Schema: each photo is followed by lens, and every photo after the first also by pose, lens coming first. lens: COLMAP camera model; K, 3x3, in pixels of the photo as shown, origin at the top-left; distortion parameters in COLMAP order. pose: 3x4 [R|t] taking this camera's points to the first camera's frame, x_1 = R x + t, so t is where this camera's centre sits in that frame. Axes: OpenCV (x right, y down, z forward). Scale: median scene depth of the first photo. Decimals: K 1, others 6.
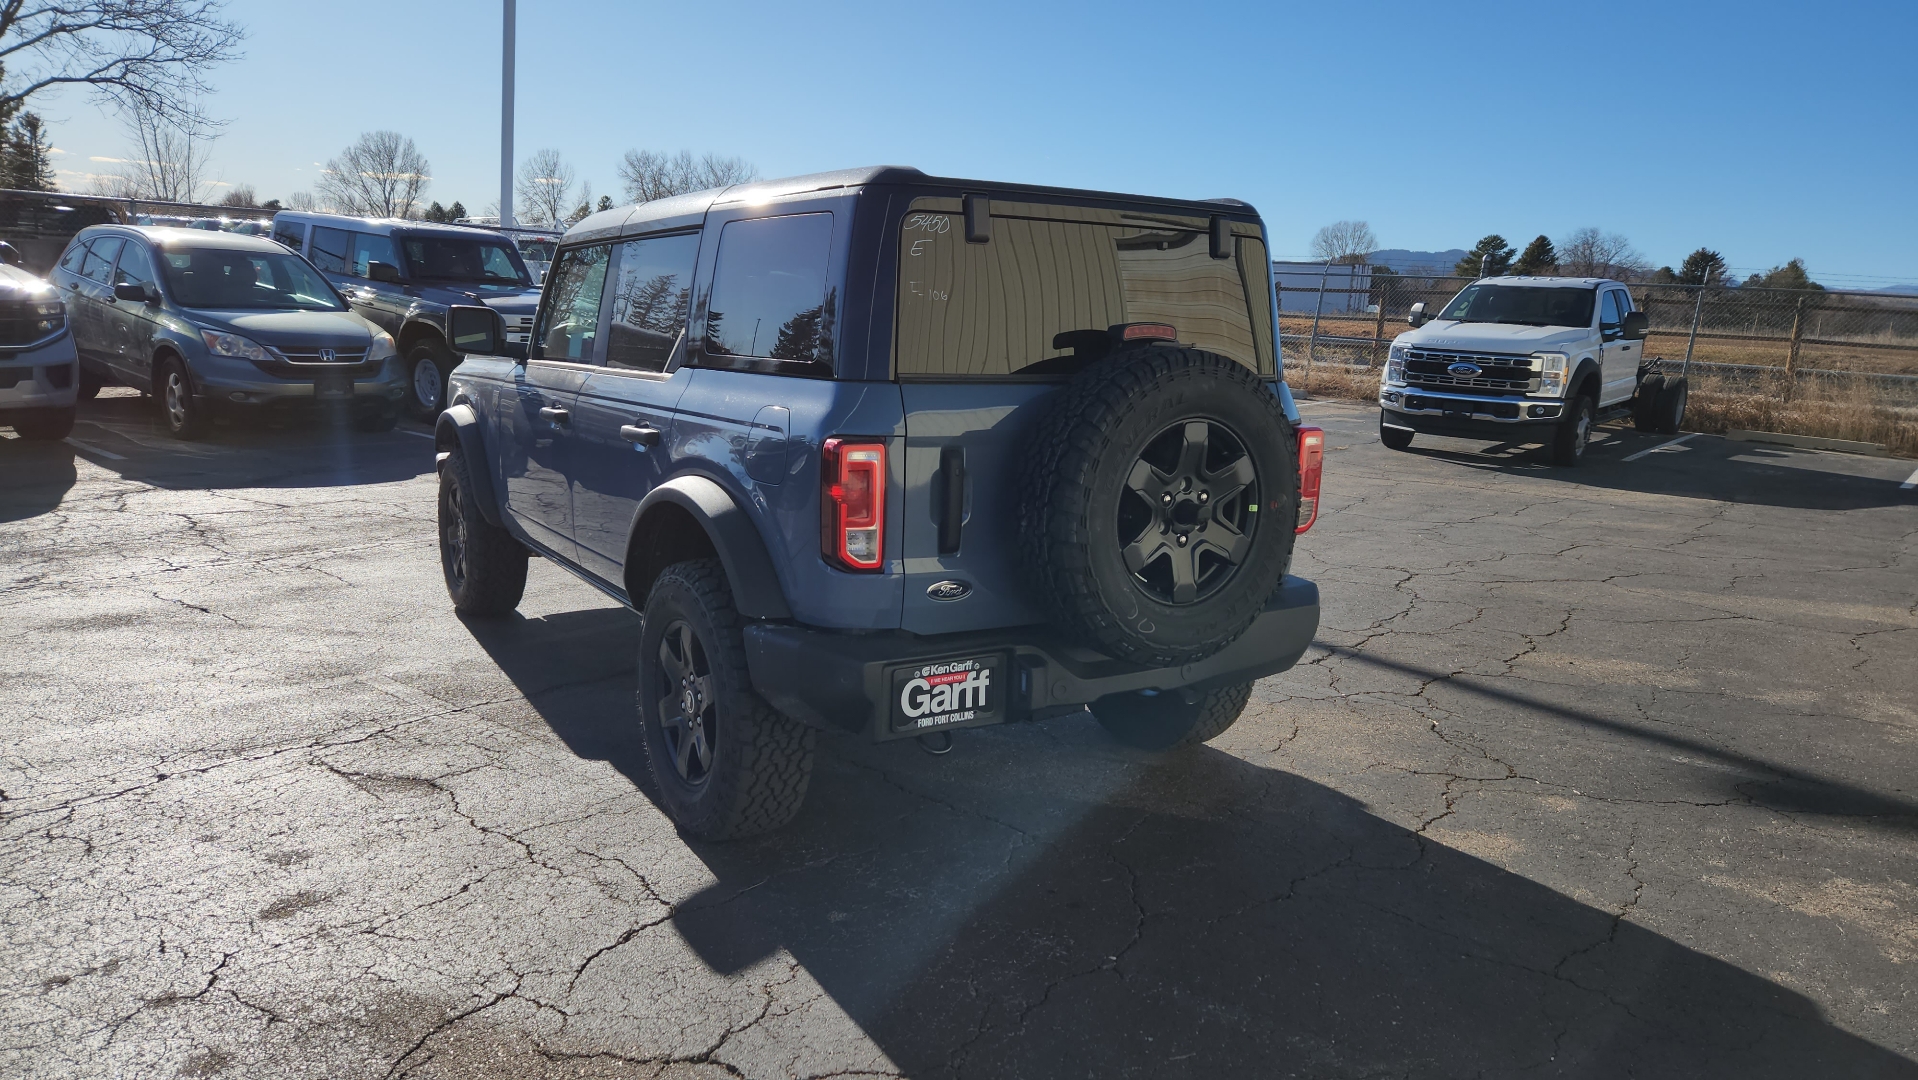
lens RADIAL K [[1278.5, 0, 934.0], [0, 1278.5, 548.1], [0, 0, 1]] dist [0.065843, -0.043753]
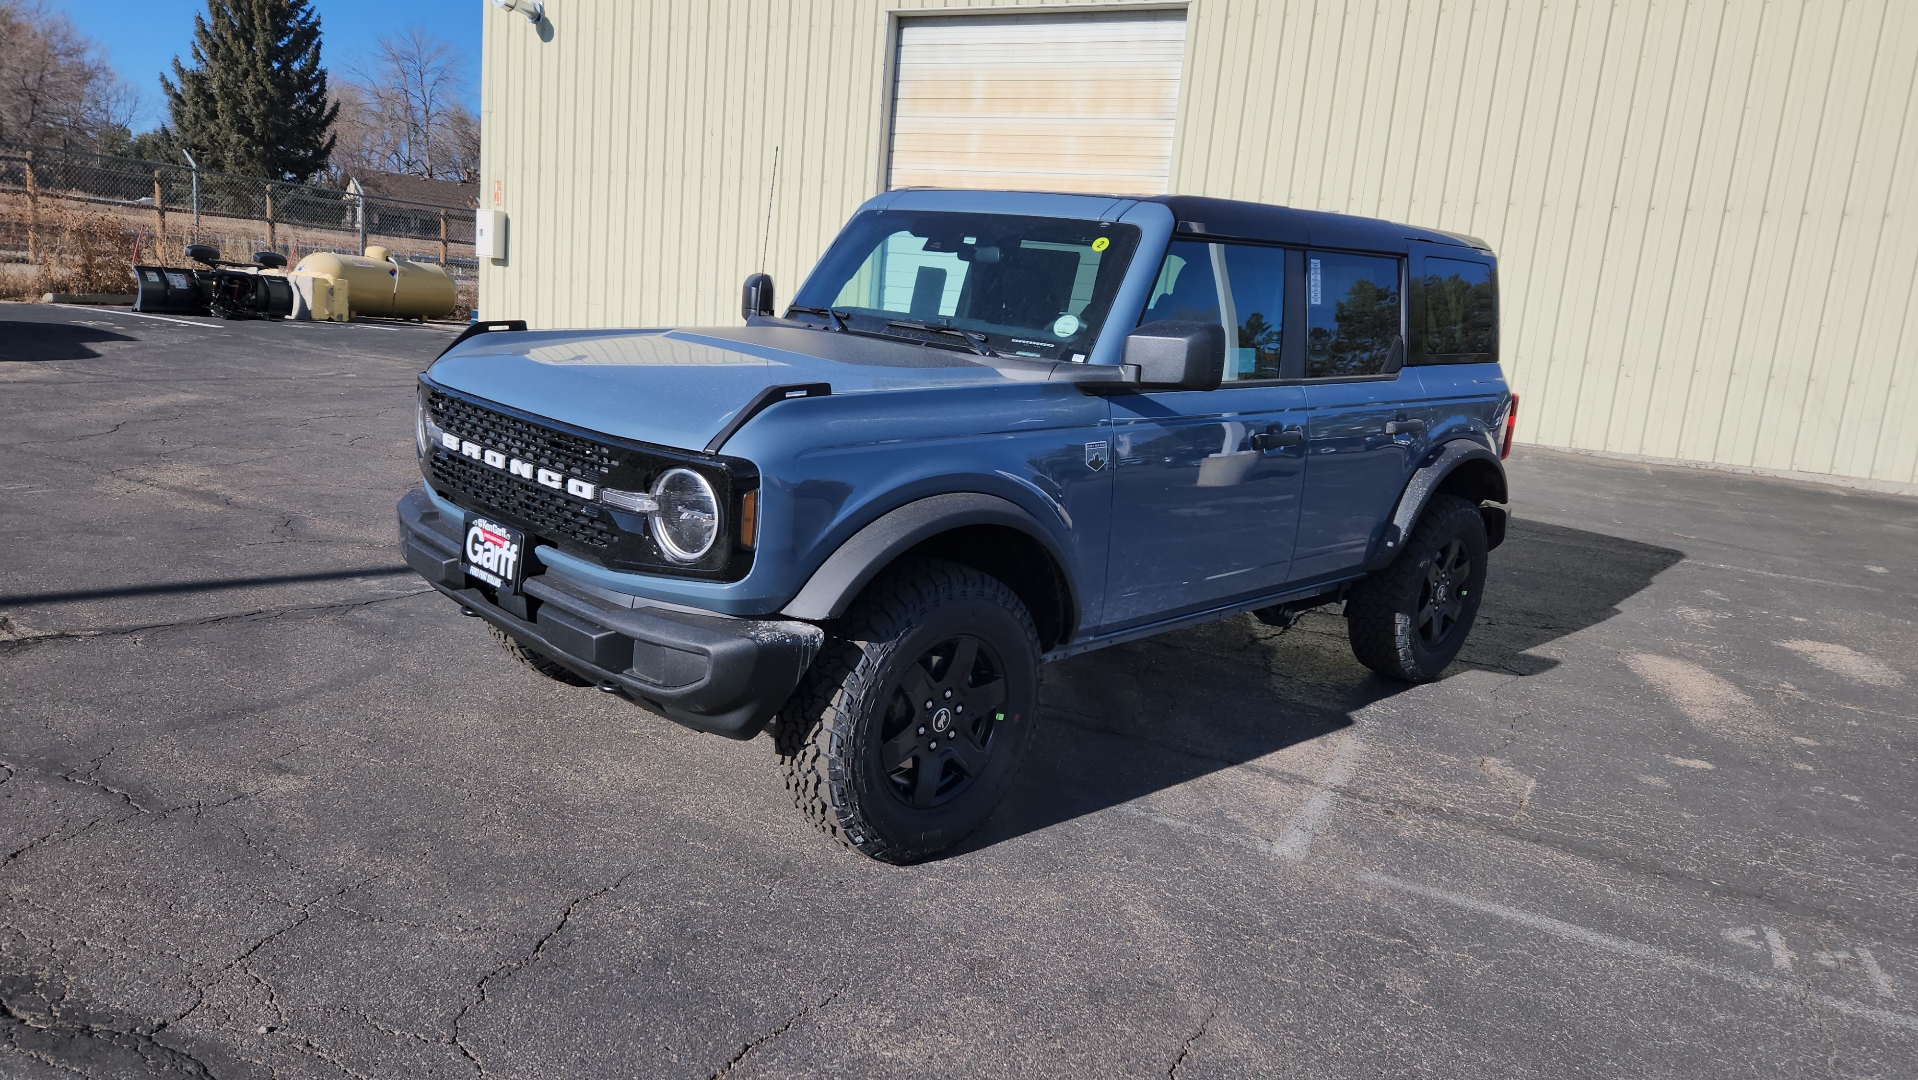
lens RADIAL K [[1278.6, 0, 933.4], [0, 1278.6, 552.8], [0, 0, 1]] dist [0.071141, -0.054599]
pose [[-0.216780, -0.267844, 0.938758, -1.157061], [0.082597, 0.953144, 0.291023, -0.322930], [-0.972720, 0.140627, -0.184499, 1.469735]]
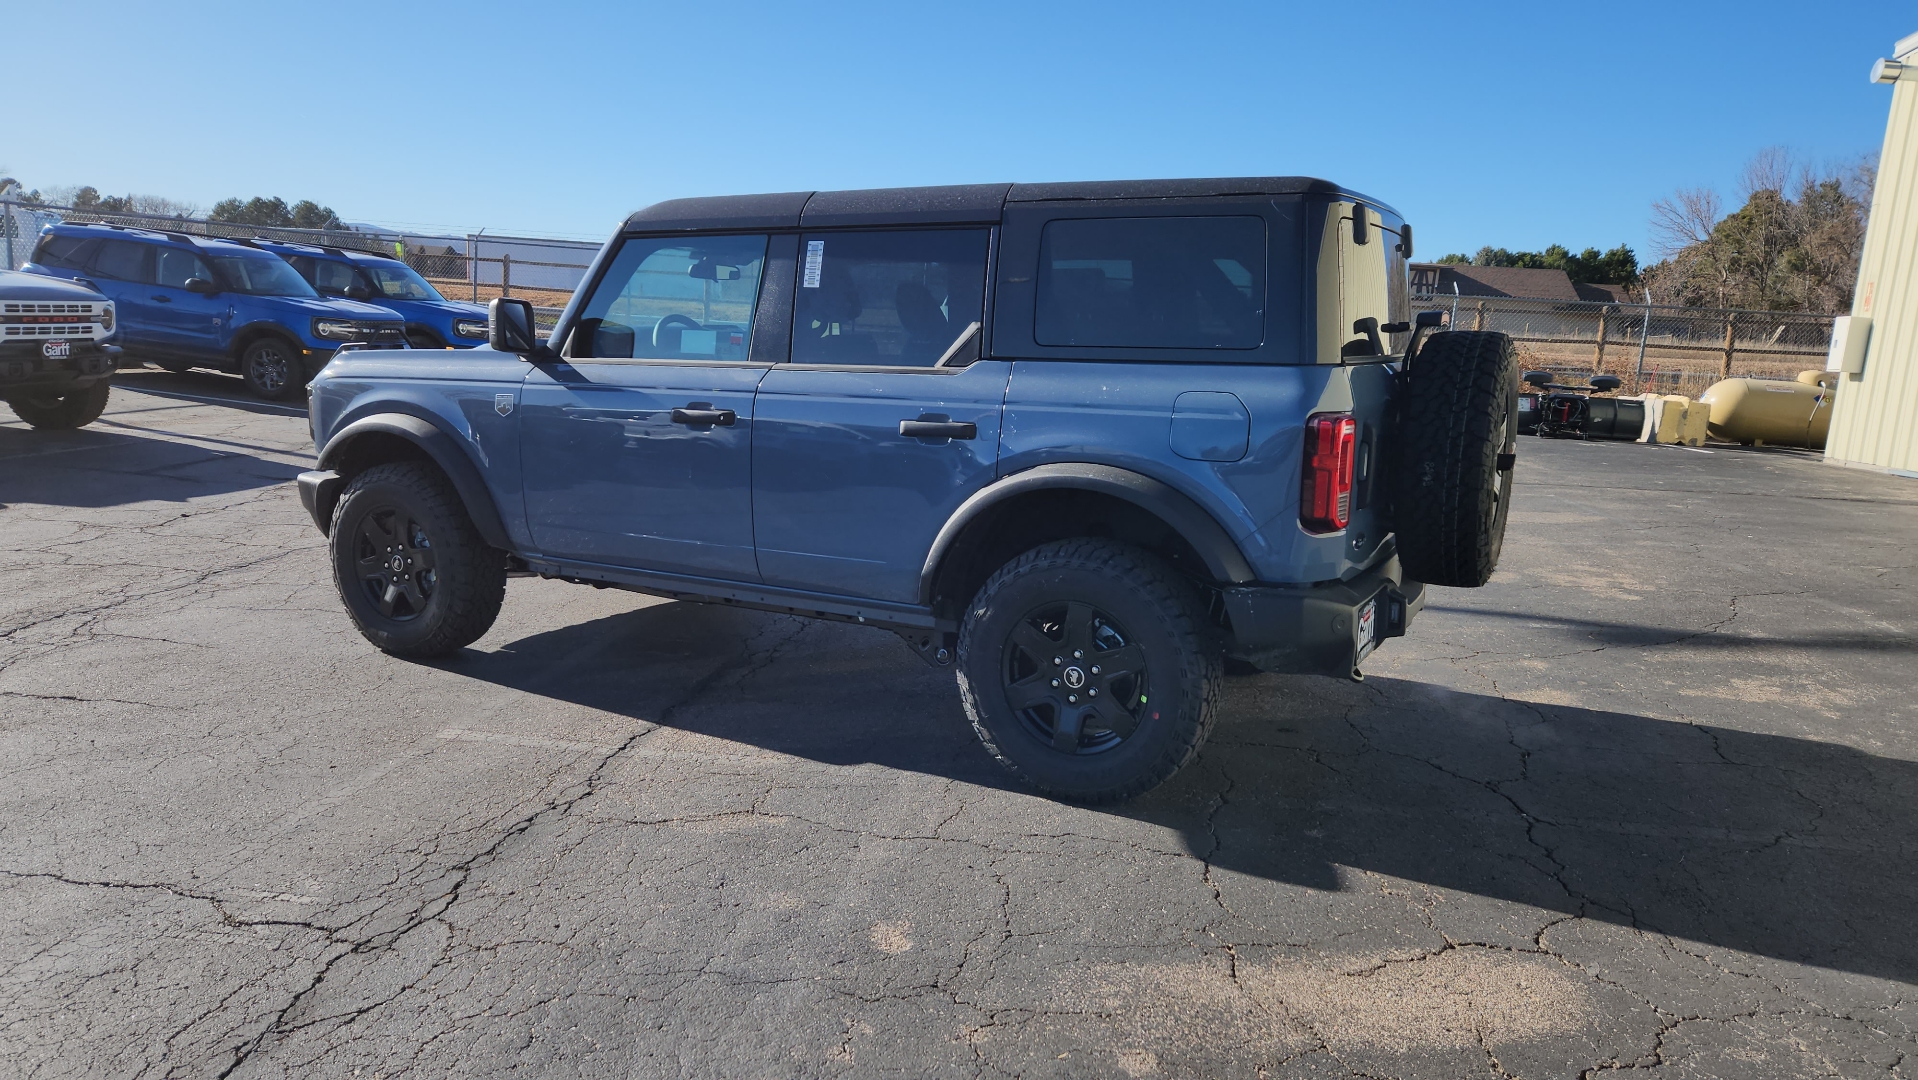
lens RADIAL K [[1278.5, 0, 933.5], [0, 1278.5, 542.9], [0, 0, 1]] dist [0.065843, -0.043753]
pose [[0.868331, -0.096362, 0.486534, -0.634595], [0.091649, 0.995226, 0.033544, -0.028799], [-0.487444, 0.015463, 0.873017, 0.109697]]
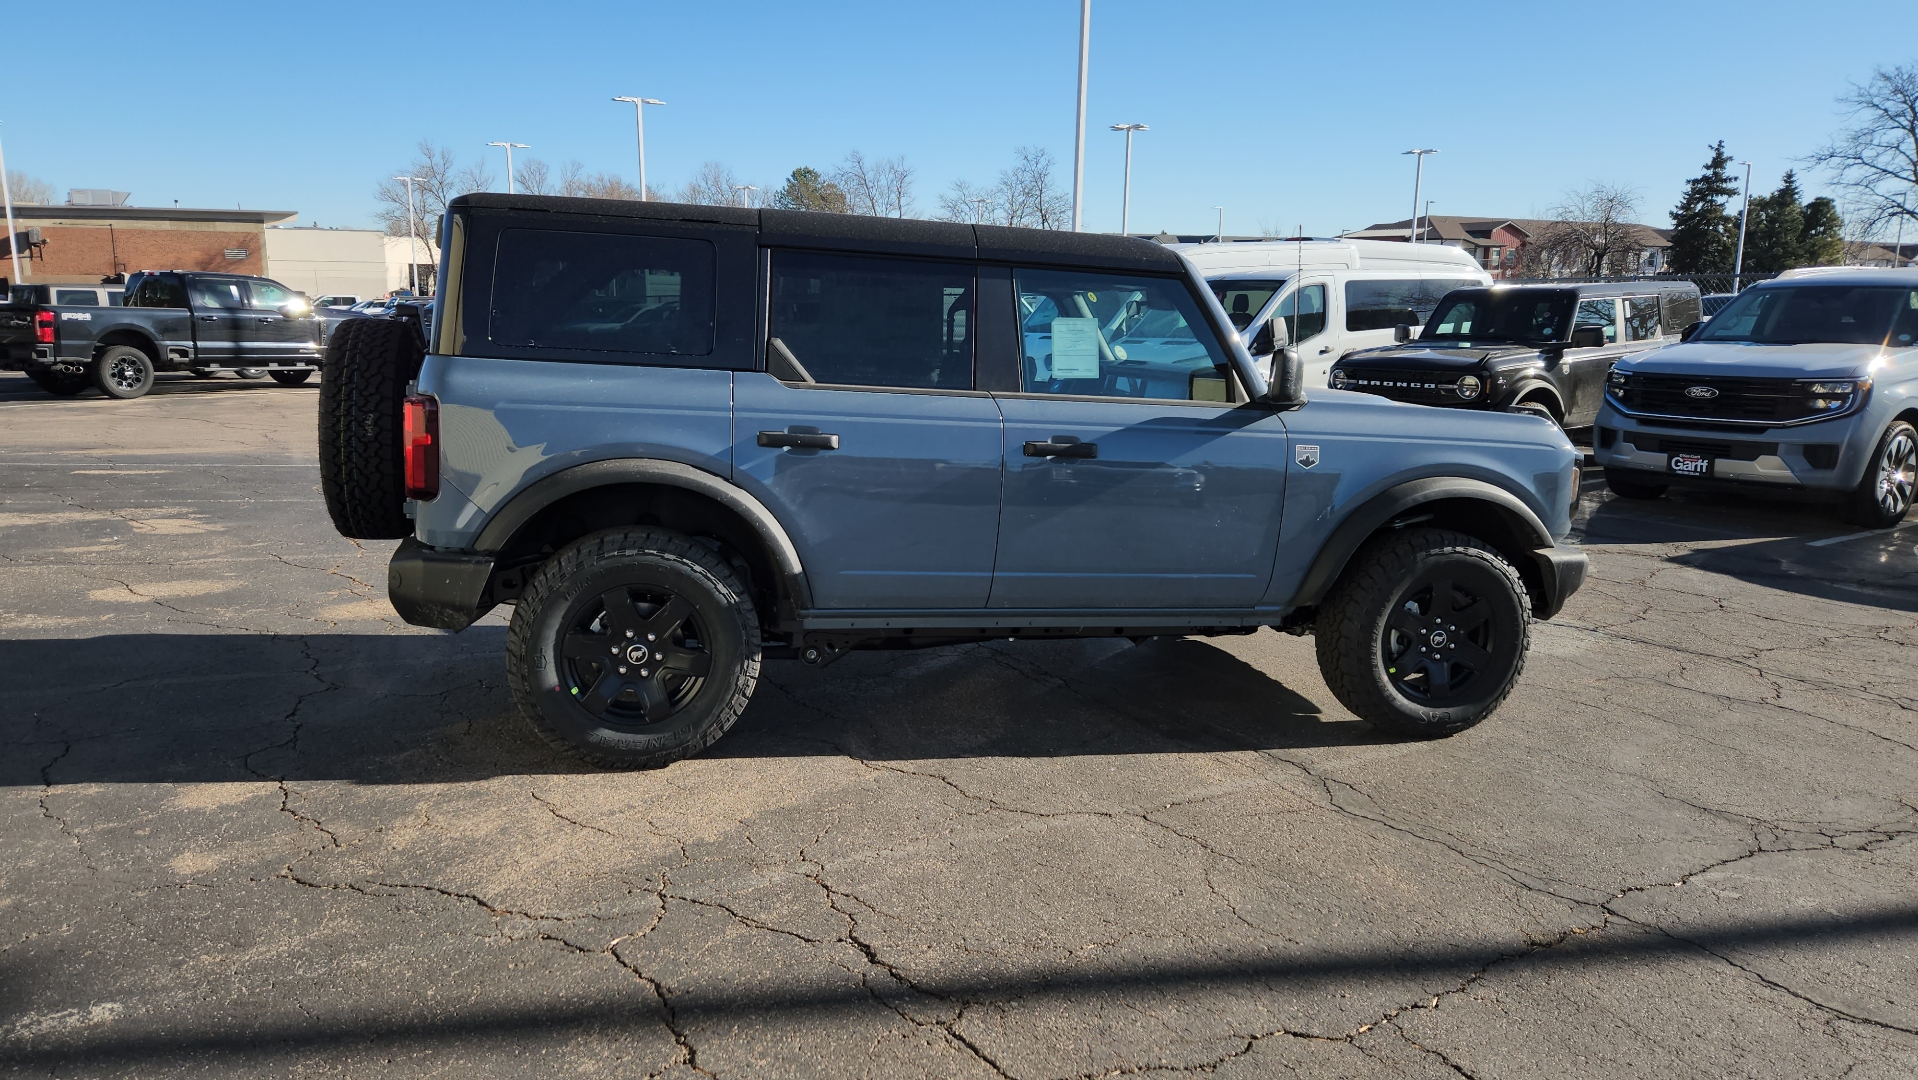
lens RADIAL K [[1272.5, 0, 928.5], [0, 1272.5, 553.1], [0, 0, 1]] dist [0.073363, -0.059172]
pose [[-0.306825, 0.118225, -0.944395, 0.976384], [-0.216933, 0.957450, 0.190339, -0.220429], [0.926714, 0.263271, -0.268123, 1.428593]]
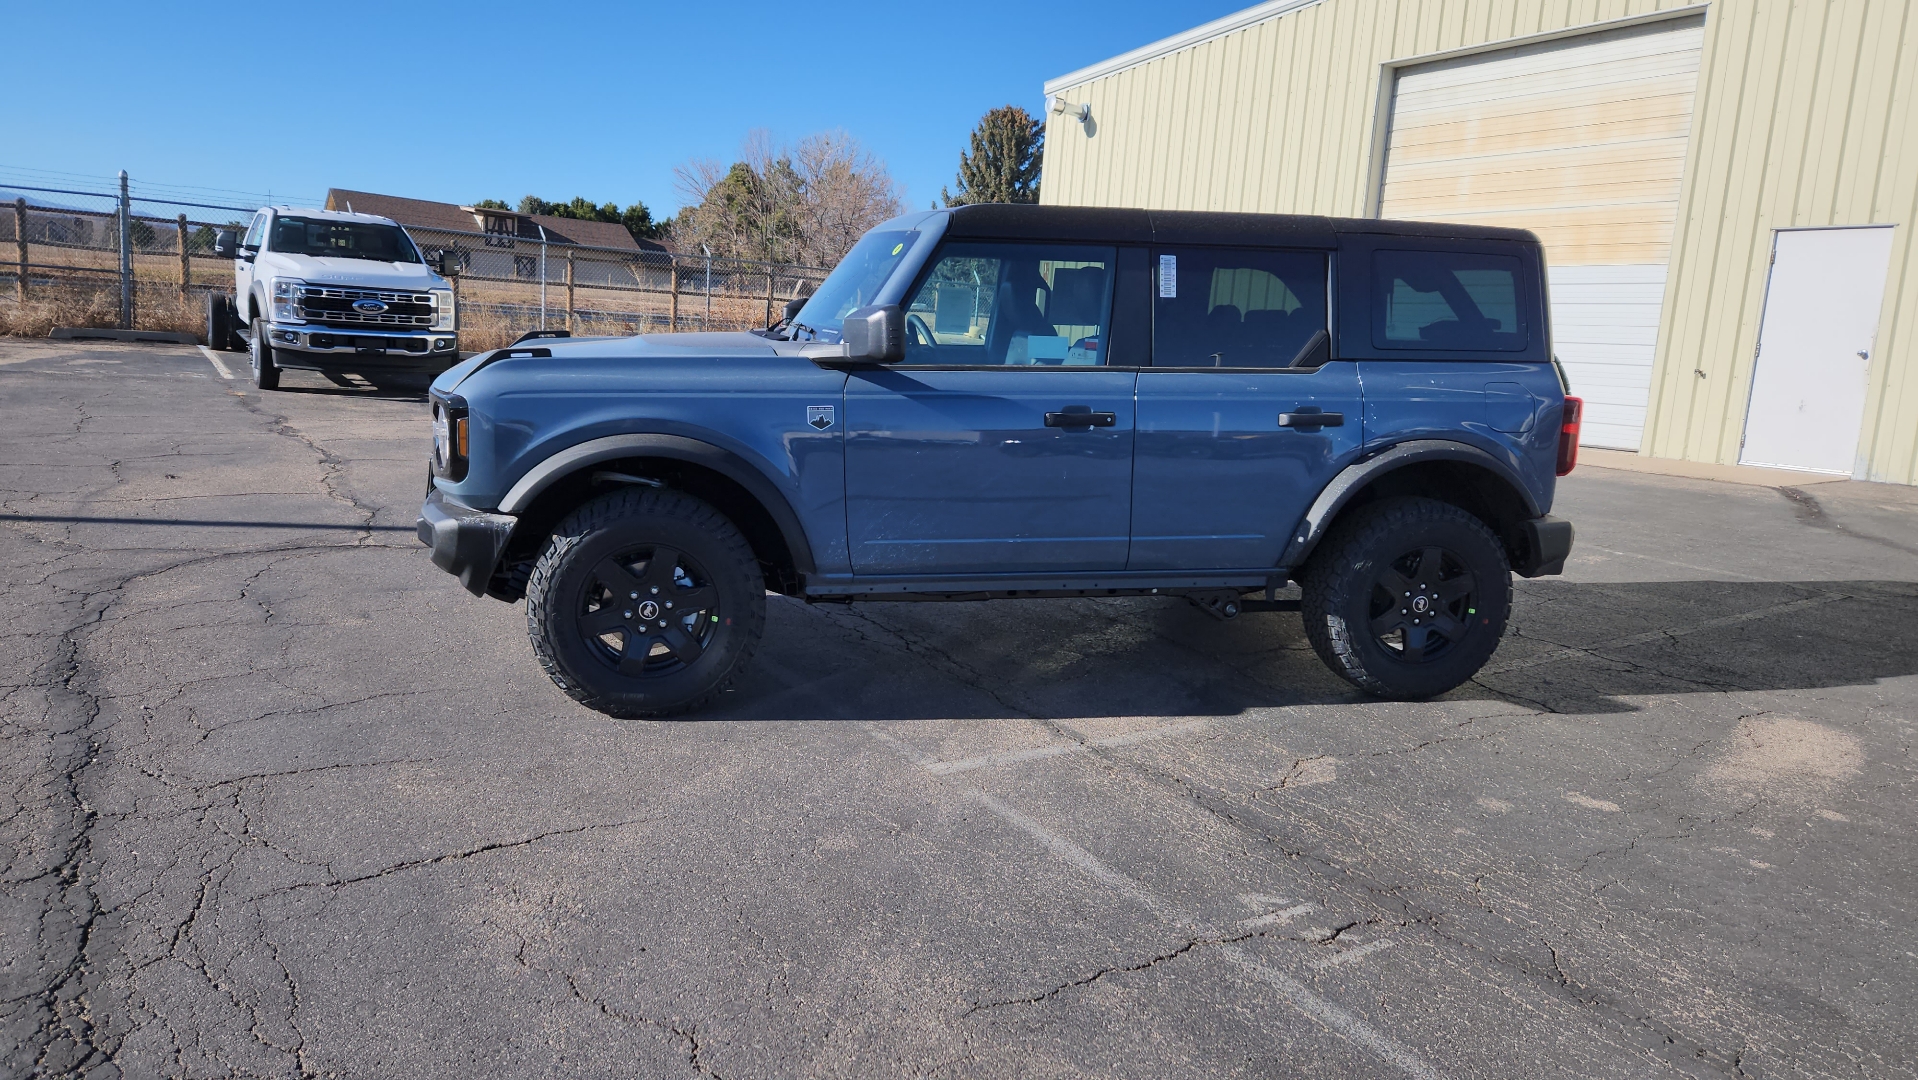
lens RADIAL K [[1278.6, 0, 919.6], [0, 1278.6, 527.7], [0, 0, 1]] dist [0.071141, -0.054599]
pose [[0.325273, -0.188219, 0.926699, -1.305798], [0.136801, 0.979048, 0.150834, -0.193877], [-0.935672, 0.077711, 0.344206, 0.816828]]
